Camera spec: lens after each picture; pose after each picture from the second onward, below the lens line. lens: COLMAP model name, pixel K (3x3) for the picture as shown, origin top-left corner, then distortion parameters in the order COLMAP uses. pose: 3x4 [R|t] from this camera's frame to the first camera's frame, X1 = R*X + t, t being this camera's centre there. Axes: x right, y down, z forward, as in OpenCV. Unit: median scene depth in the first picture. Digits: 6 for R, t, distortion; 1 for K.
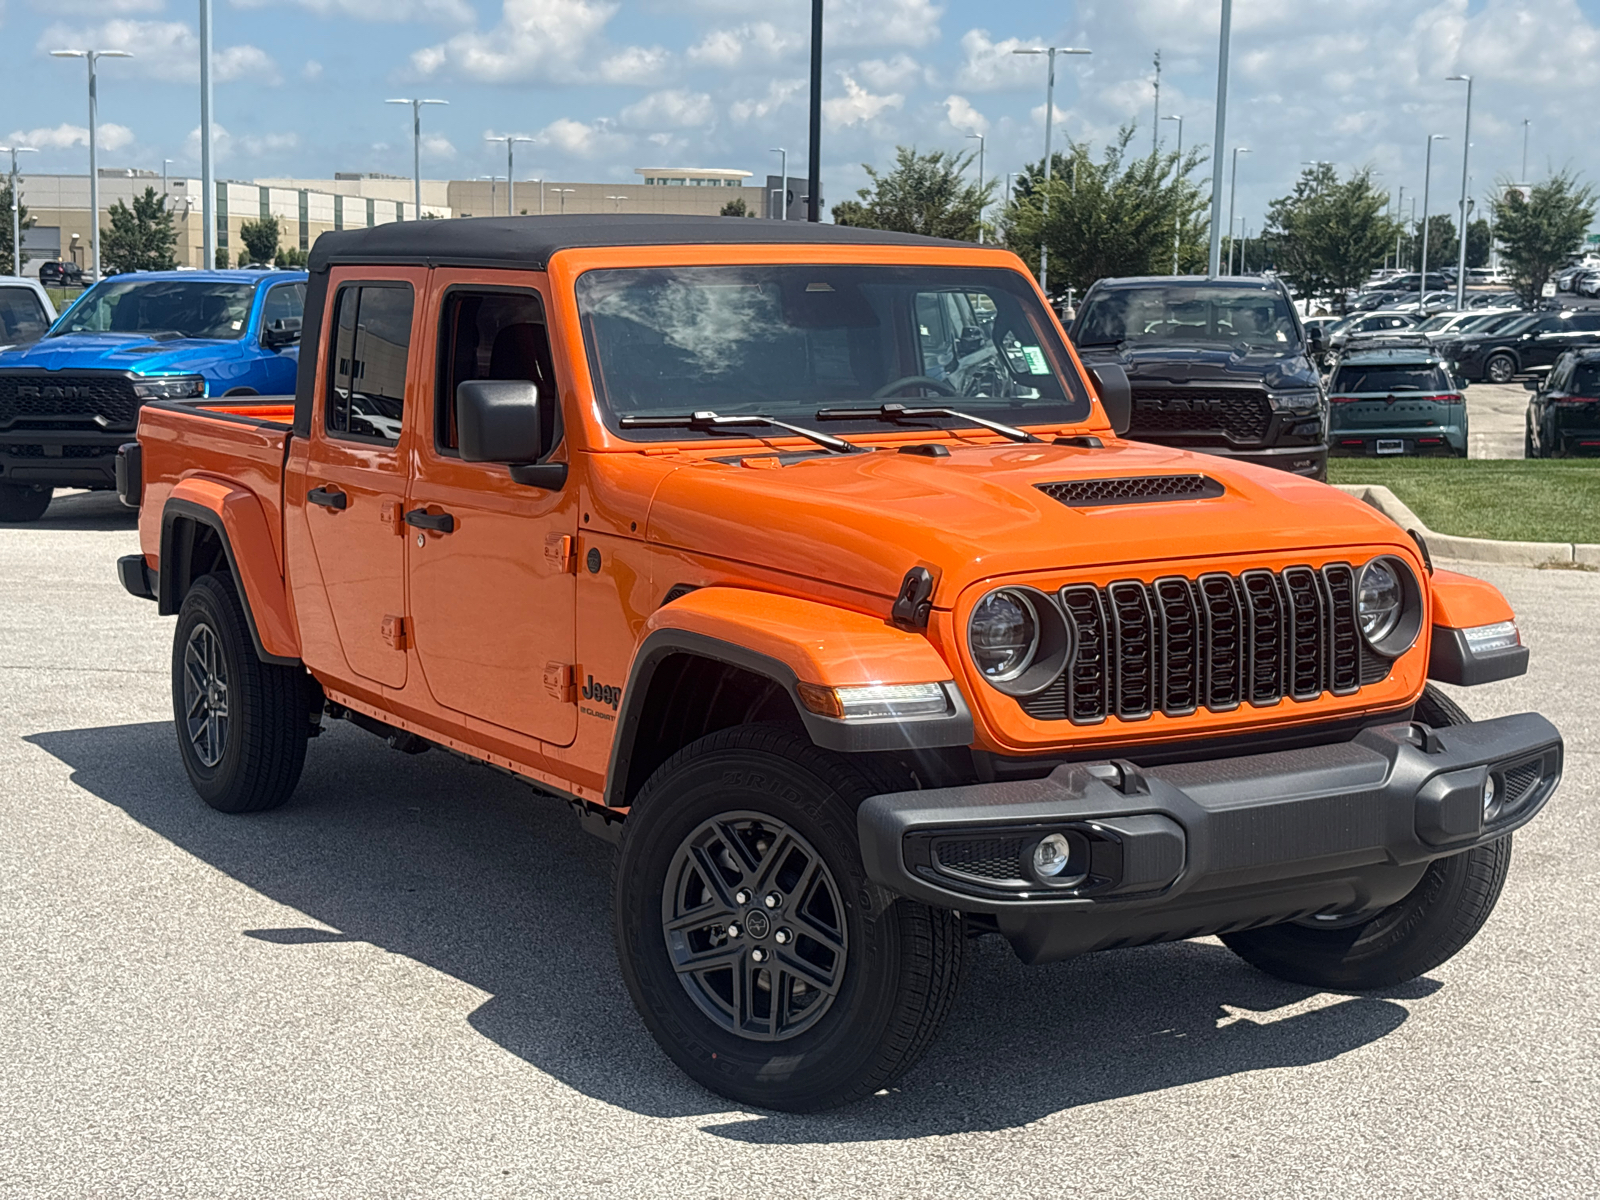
lens RADIAL K [[2452.5, 0, 797.3], [0, 2452.5, 600.9], [0, 0, 1]] dist [0.088190, 0.000000]
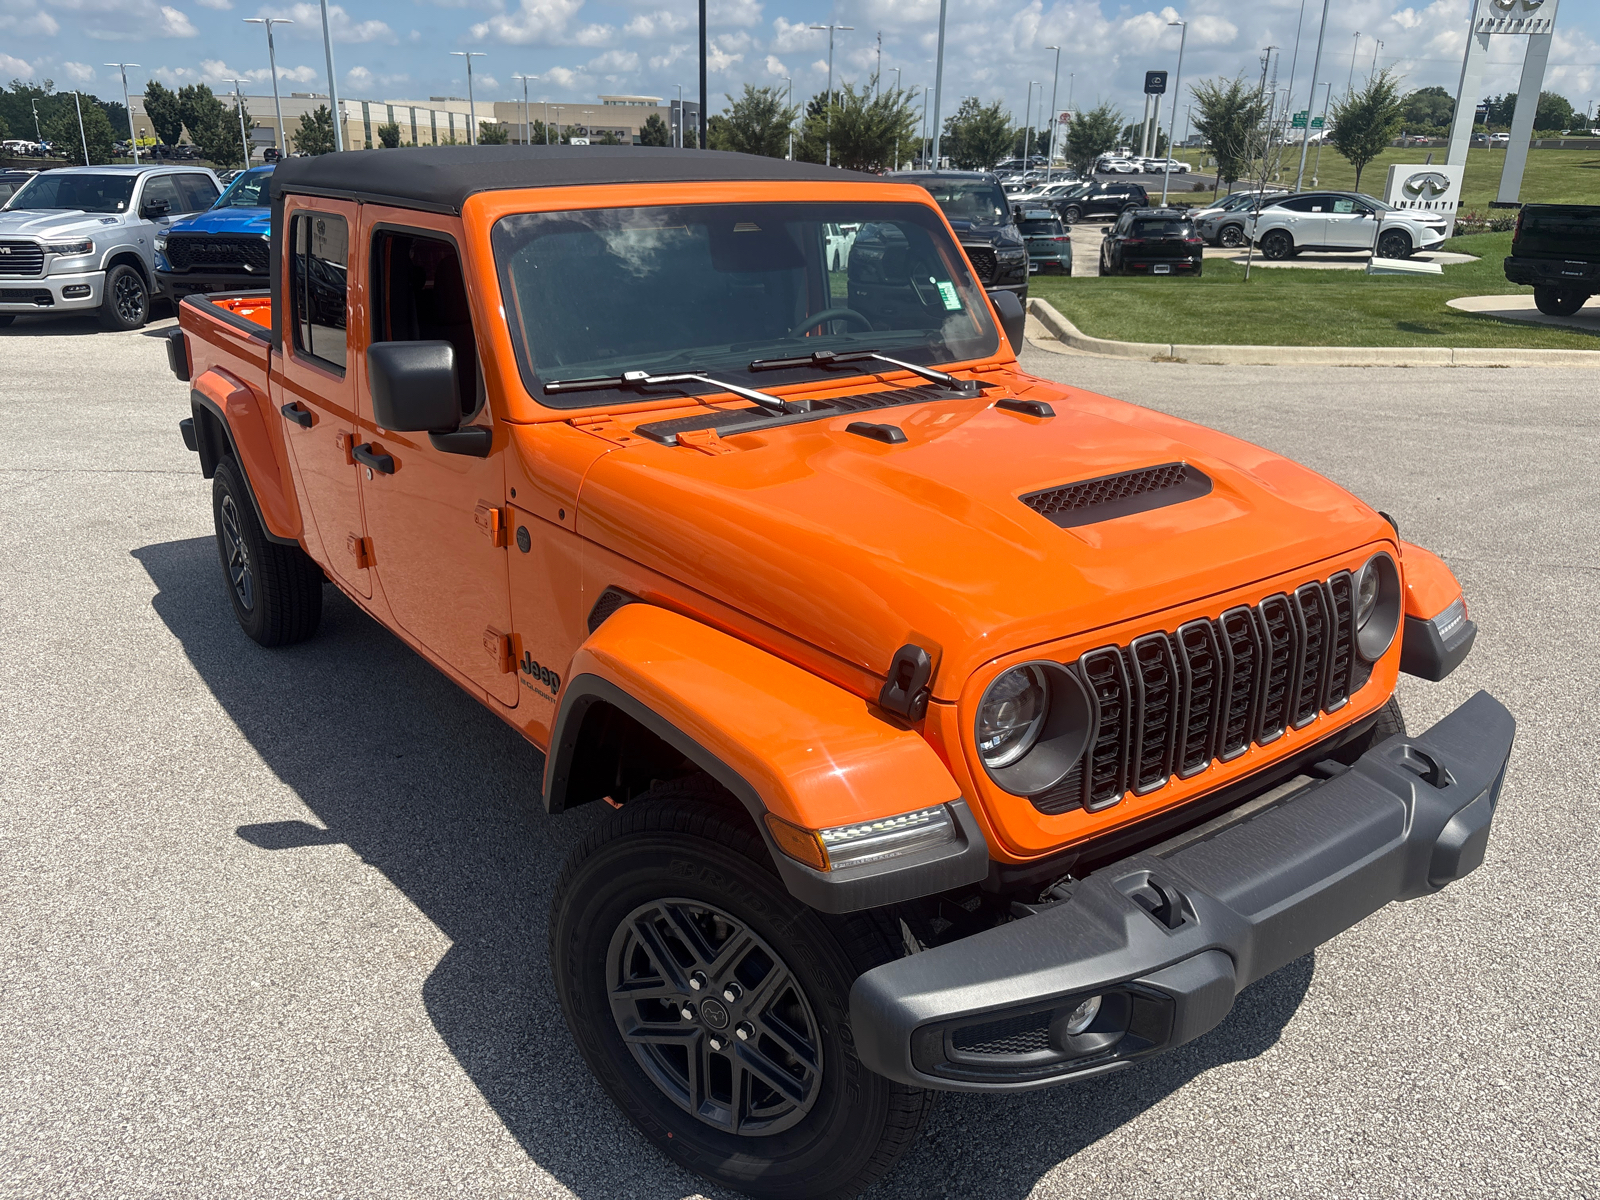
lens RADIAL K [[1229.6, 0, 807.4], [0, 1229.6, 606.7], [0, 0, 1]] dist [0.042254, -0.044606]
pose [[0.995921, -0.027675, 0.085877, -0.014052], [0.008553, 0.976467, 0.215496, -0.087691], [-0.089820, -0.213883, 0.972721, 0.488702]]
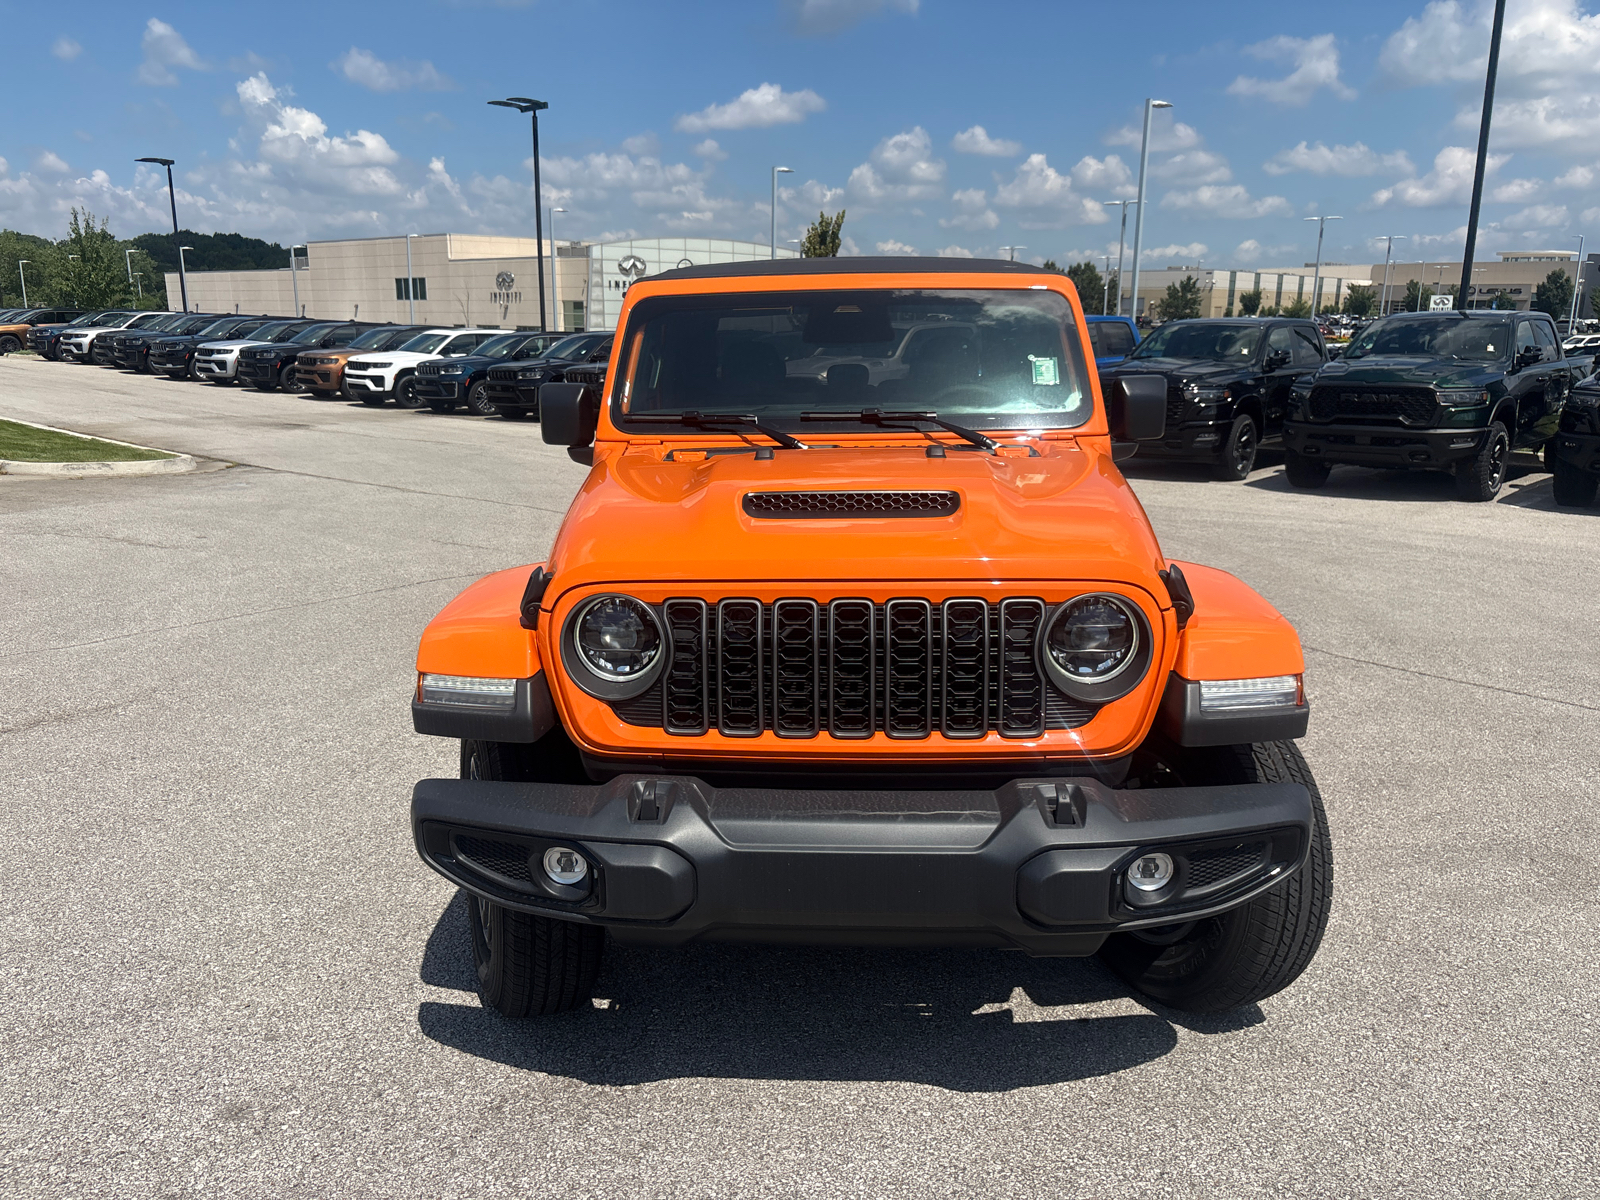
lens RADIAL K [[1229.6, 0, 782.2], [0, 1229.6, 615.4], [0, 0, 1]] dist [0.042254, -0.044606]
pose [[0.836794, 0.117207, -0.534825, 0.335476], [-0.062804, 0.990918, 0.118896, -0.049767], [0.543904, -0.065903, 0.836556, 0.478694]]
